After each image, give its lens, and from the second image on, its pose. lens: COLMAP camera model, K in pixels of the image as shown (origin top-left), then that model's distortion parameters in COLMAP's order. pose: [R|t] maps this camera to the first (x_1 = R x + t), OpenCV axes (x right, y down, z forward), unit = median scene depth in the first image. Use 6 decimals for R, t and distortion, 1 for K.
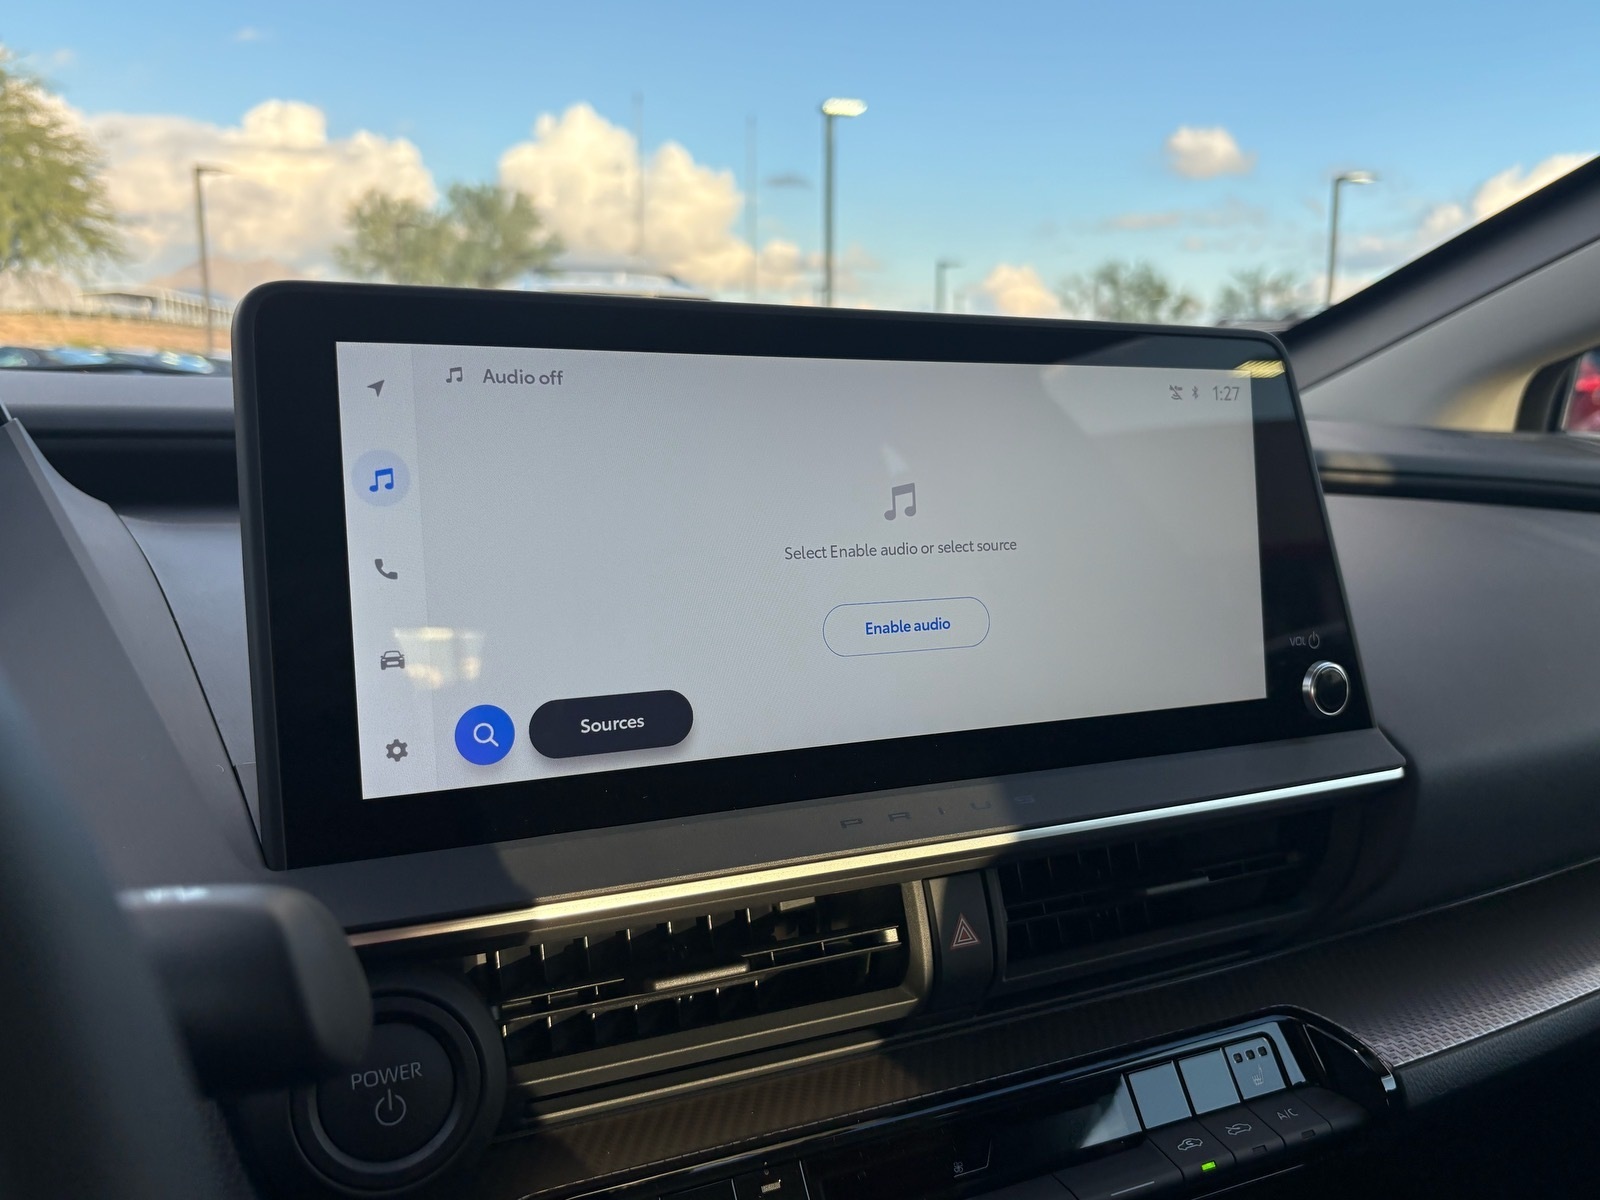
lens RADIAL K [[1344.7, 0, 783.7], [0, 1344.7, 606.8], [0, 0, 1]] dist [-0.003642, 0.003675]
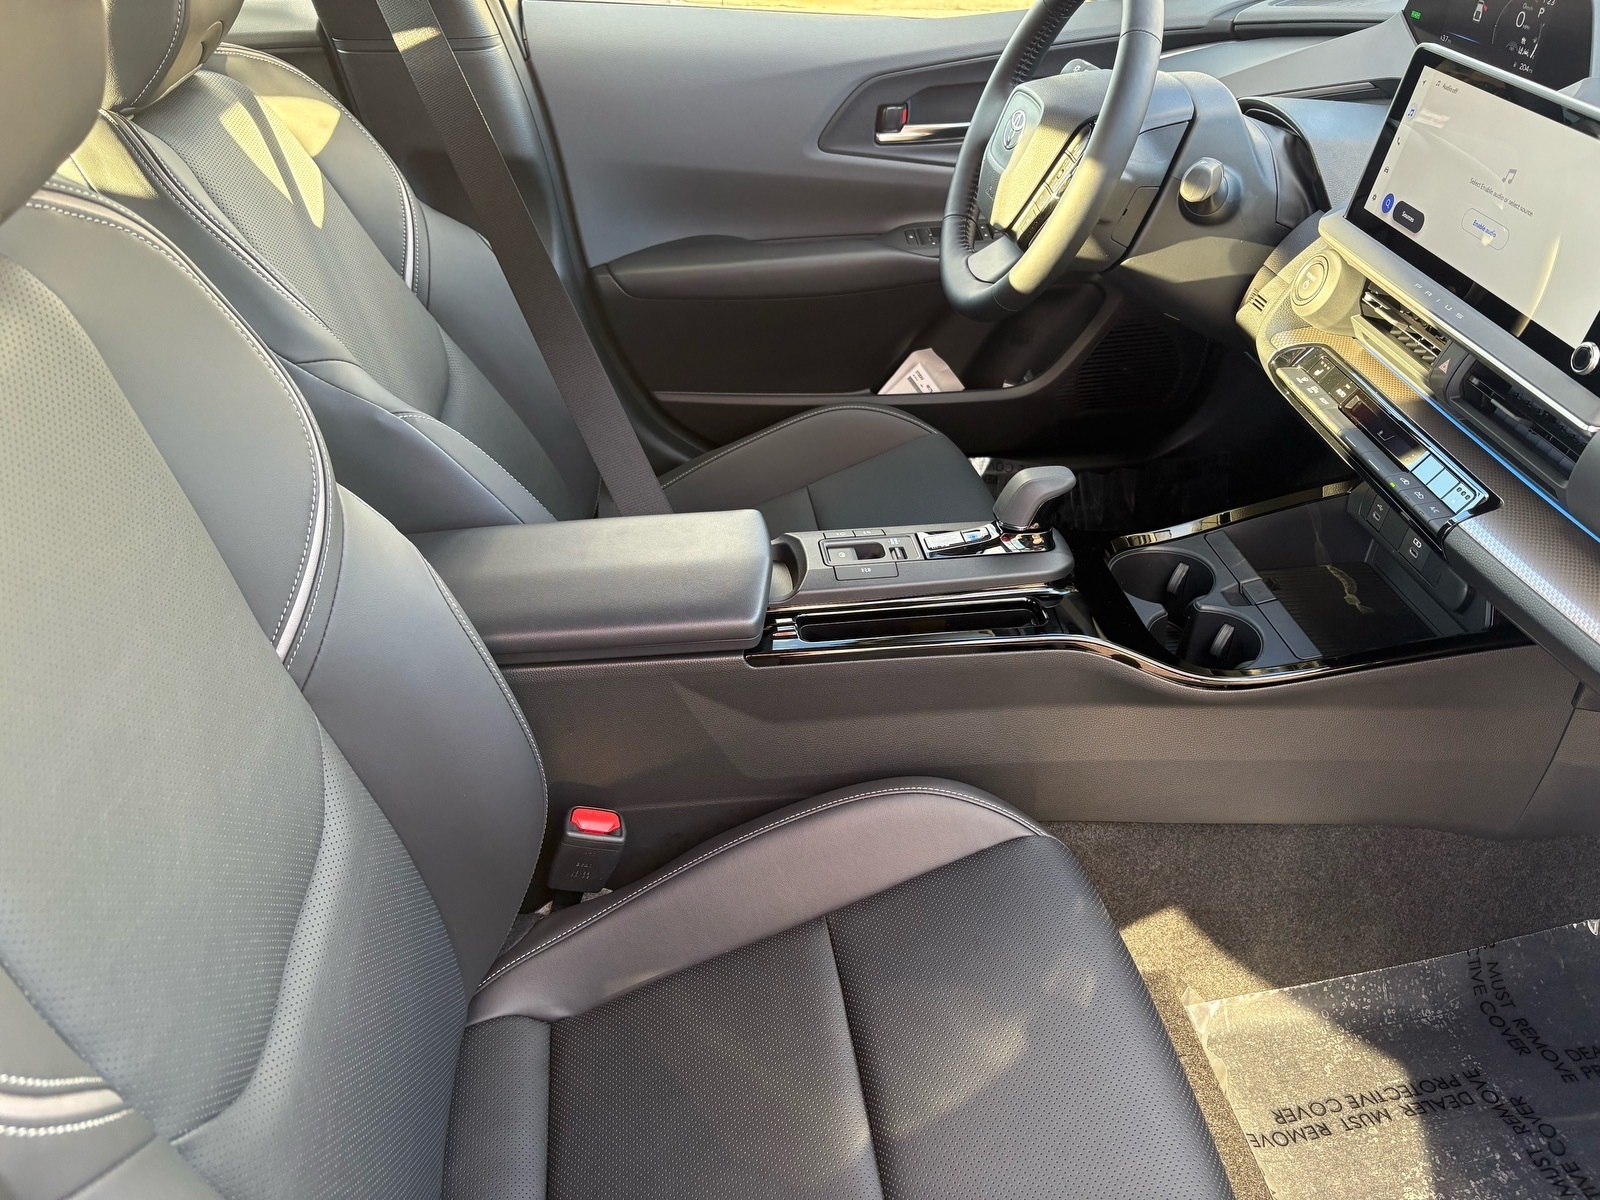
lens RADIAL K [[1227.7, 0, 797.8], [0, 1227.7, 601.5], [0, 0, 1]] dist [0.024005, -0.032480]
pose [[-0.363217, 0.507217, -0.781540, 2.201812], [-0.174079, 0.787112, 0.591736, -0.467249], [0.915298, 0.350978, -0.197596, 0.466573]]
